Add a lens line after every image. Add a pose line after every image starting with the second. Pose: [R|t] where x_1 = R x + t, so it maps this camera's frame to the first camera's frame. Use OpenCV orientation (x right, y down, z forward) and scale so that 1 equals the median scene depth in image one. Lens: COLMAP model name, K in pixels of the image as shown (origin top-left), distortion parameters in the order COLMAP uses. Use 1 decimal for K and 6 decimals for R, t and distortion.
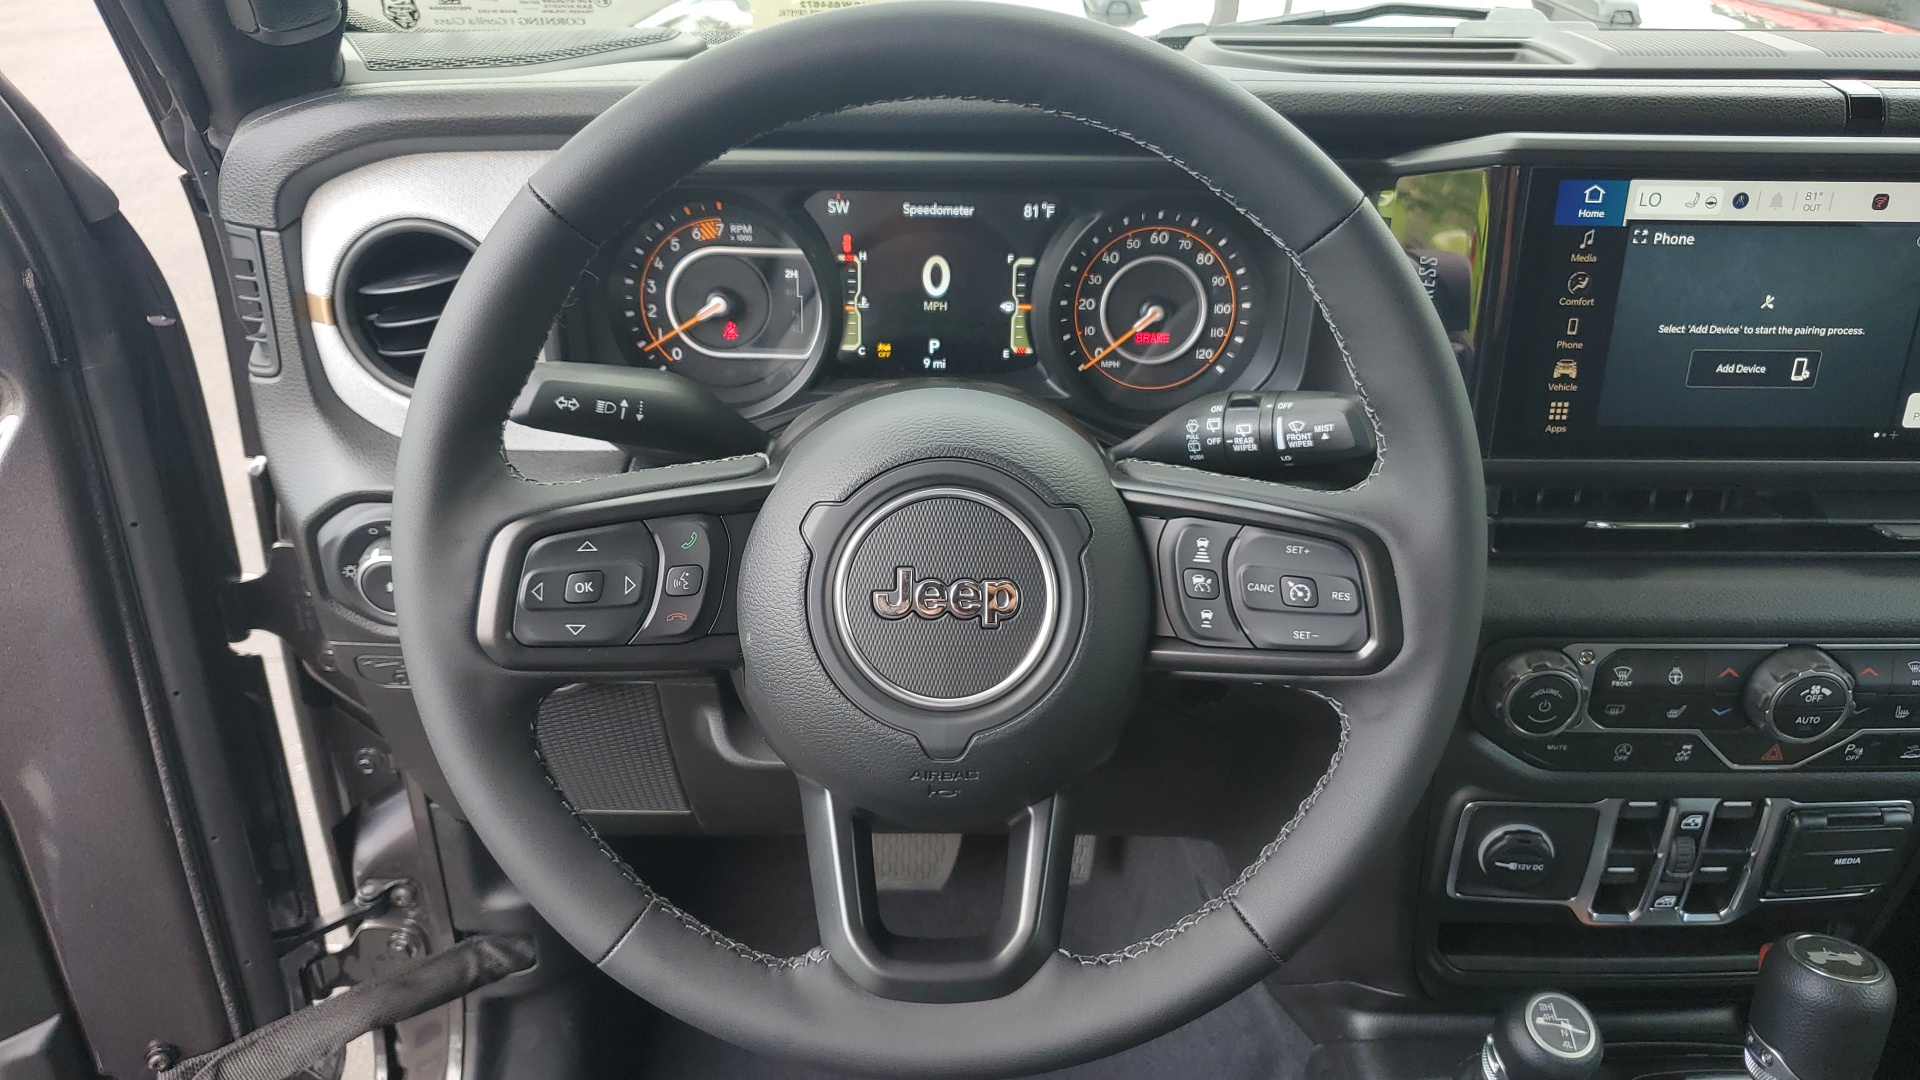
lens RADIAL K [[1506.6, 0, 958.7], [0, 1506.6, 547.8], [0, 0, 1]] dist [0.046753, -0.070537]
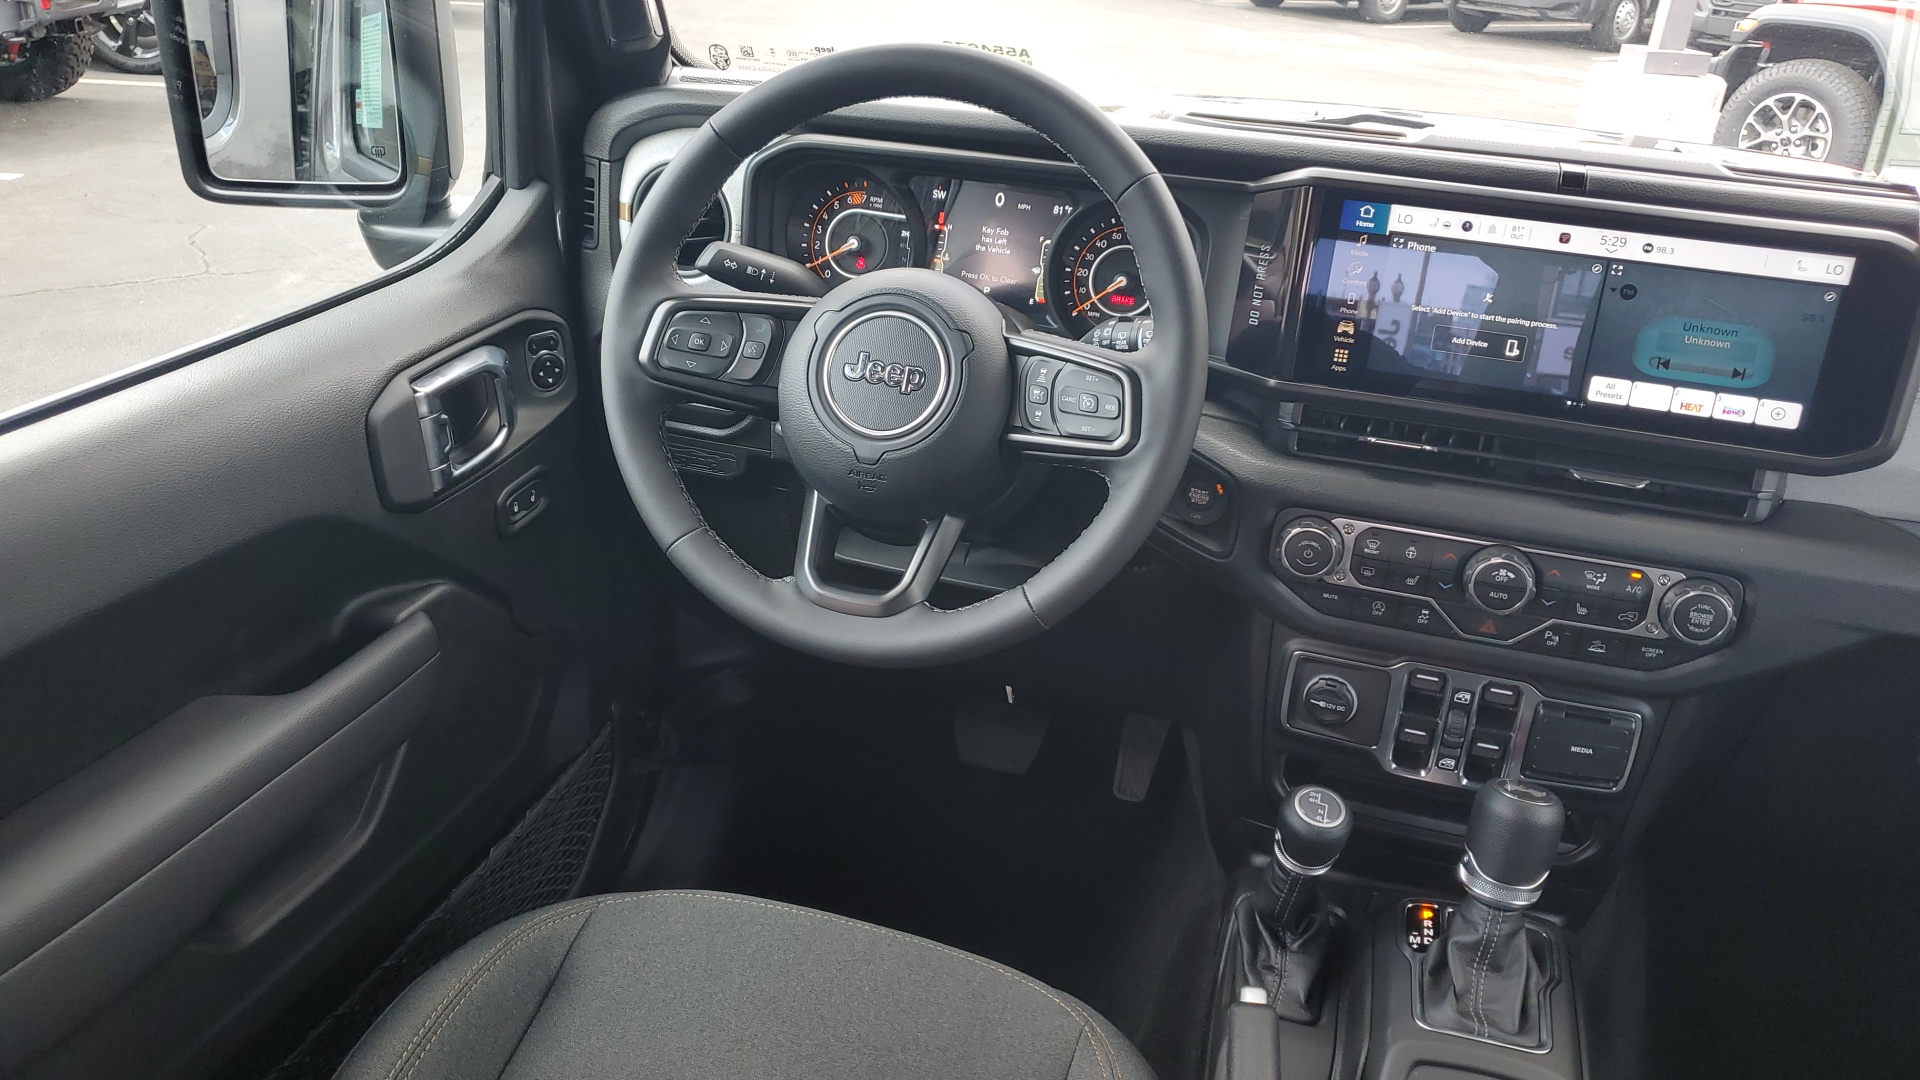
lens RADIAL K [[1506.6, 0, 970.9], [0, 1506.6, 546.3], [0, 0, 1]] dist [0.046753, -0.070537]
pose [[0.951906, 0.159404, -0.261659, 0.428199], [-0.189149, 0.977575, -0.092572, 0.277383], [0.241035, 0.137612, 0.960711, -0.463811]]
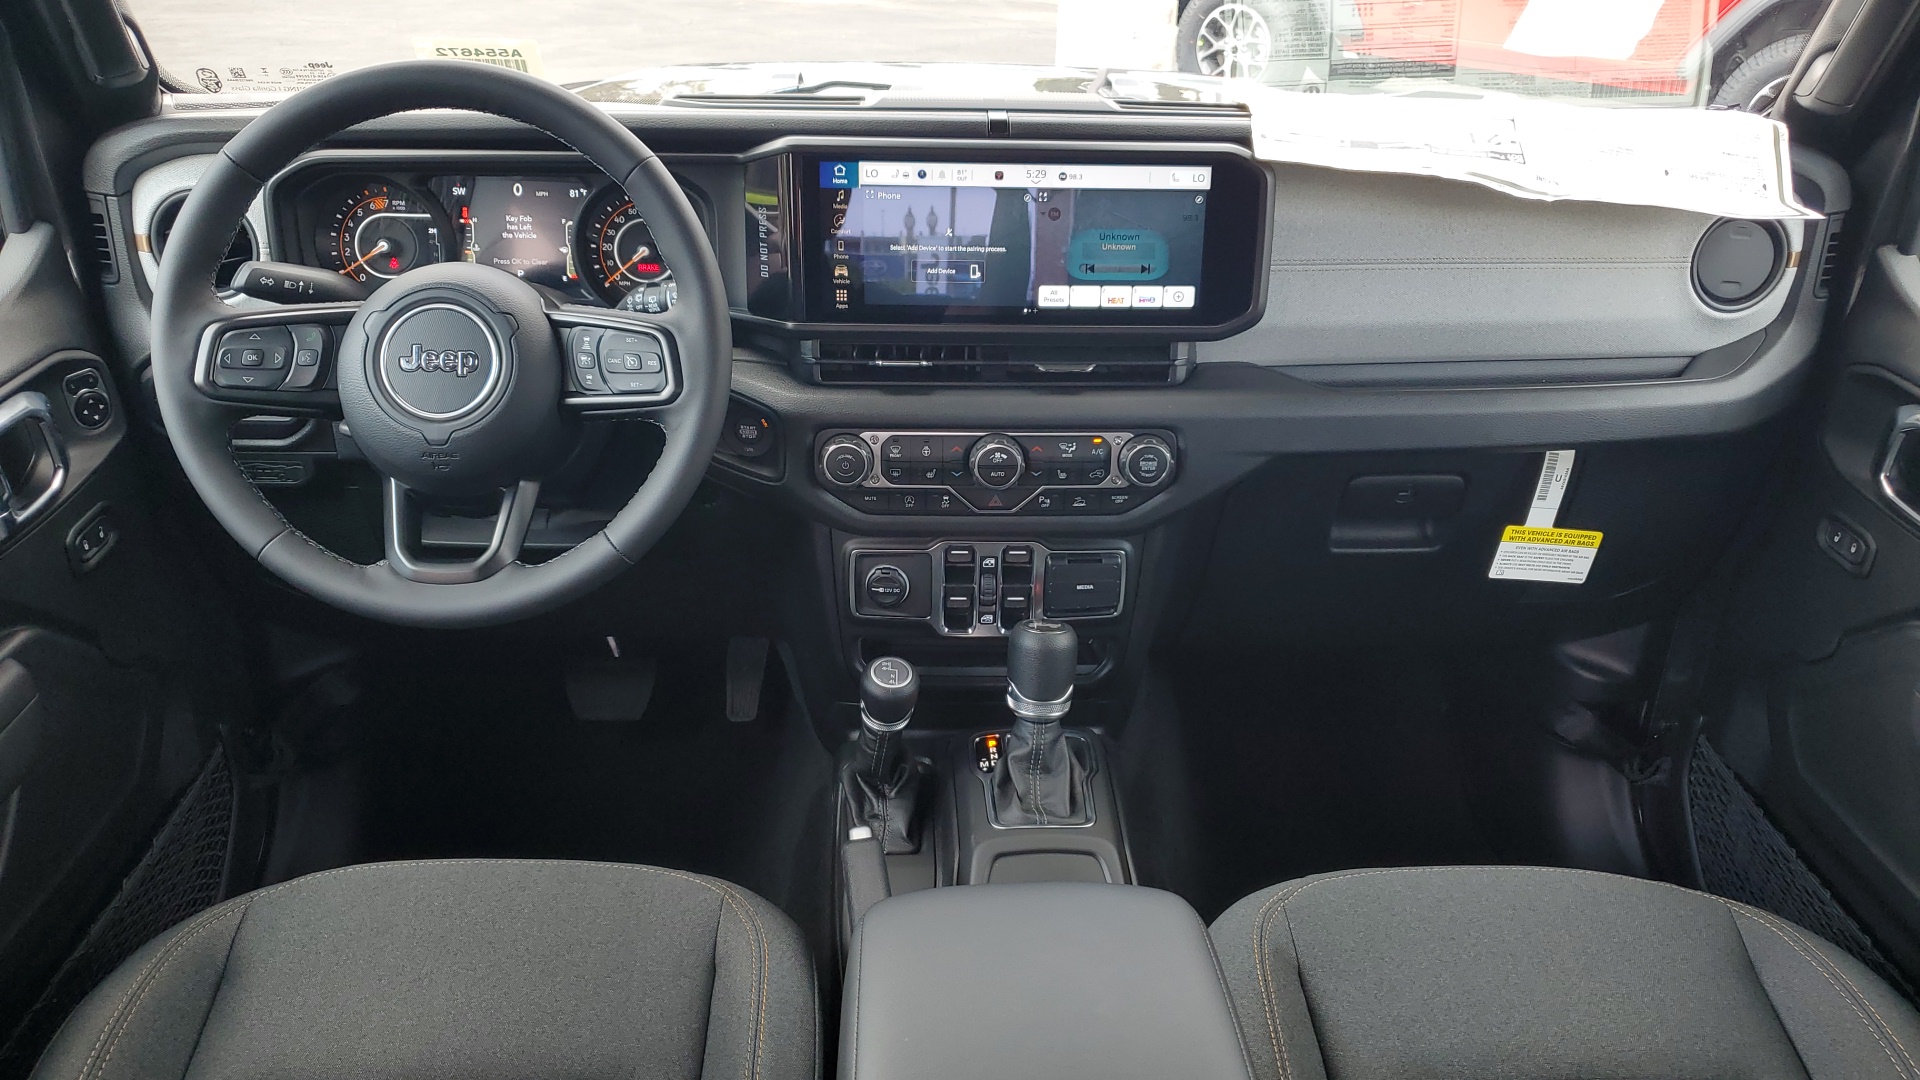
lens RADIAL K [[1506.6, 0, 980.3], [0, 1506.6, 576.4], [0, 0, 1]] dist [0.046753, -0.070537]
pose [[0.999937, -0.006024, 0.009454, 0.493846], [0.006662, 0.997597, -0.068963, 0.332465], [-0.009016, 0.069022, 0.997574, -0.685813]]
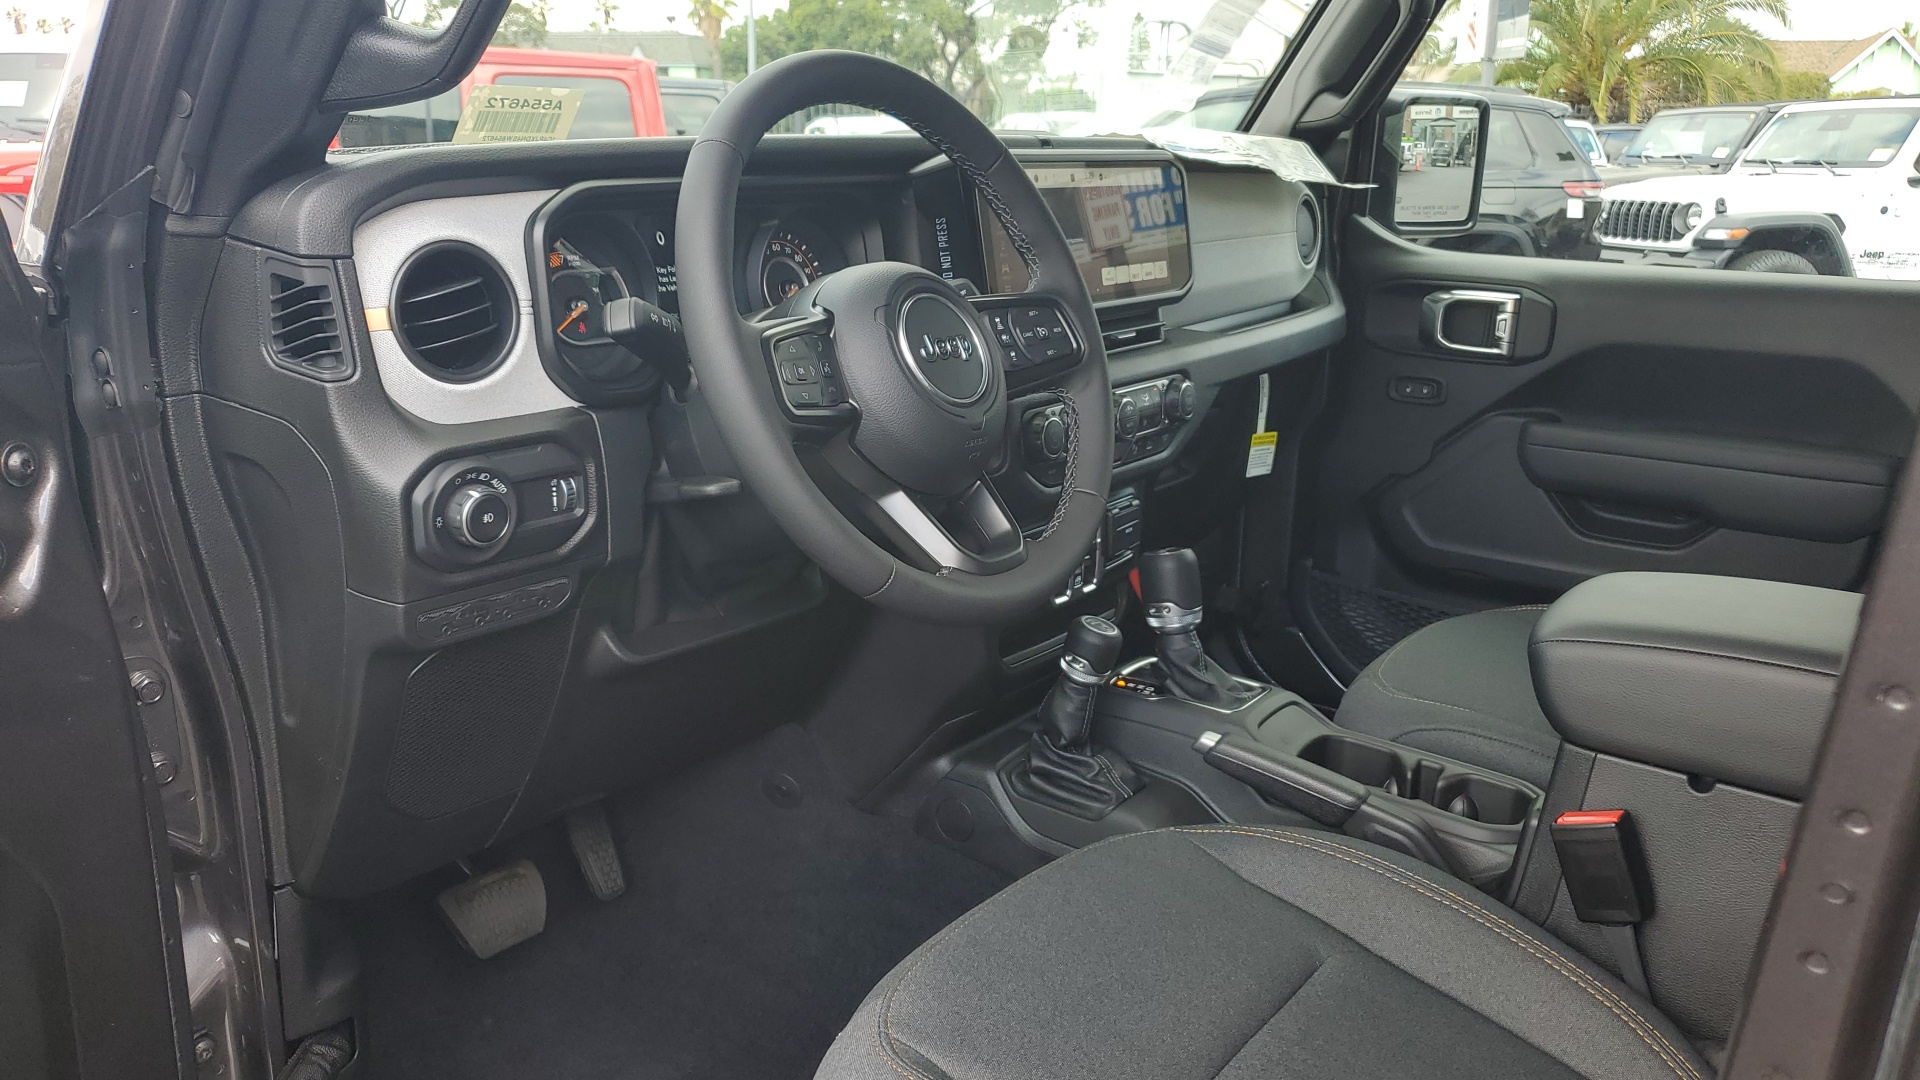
lens RADIAL K [[1506.6, 0, 969.1], [0, 1506.6, 545.3], [0, 0, 1]] dist [0.046753, -0.070537]
pose [[0.618413, -0.219954, 0.754444, -1.066533], [0.407266, 0.910752, -0.068309, 0.294799], [-0.672086, 0.349502, 0.652801, -0.110906]]
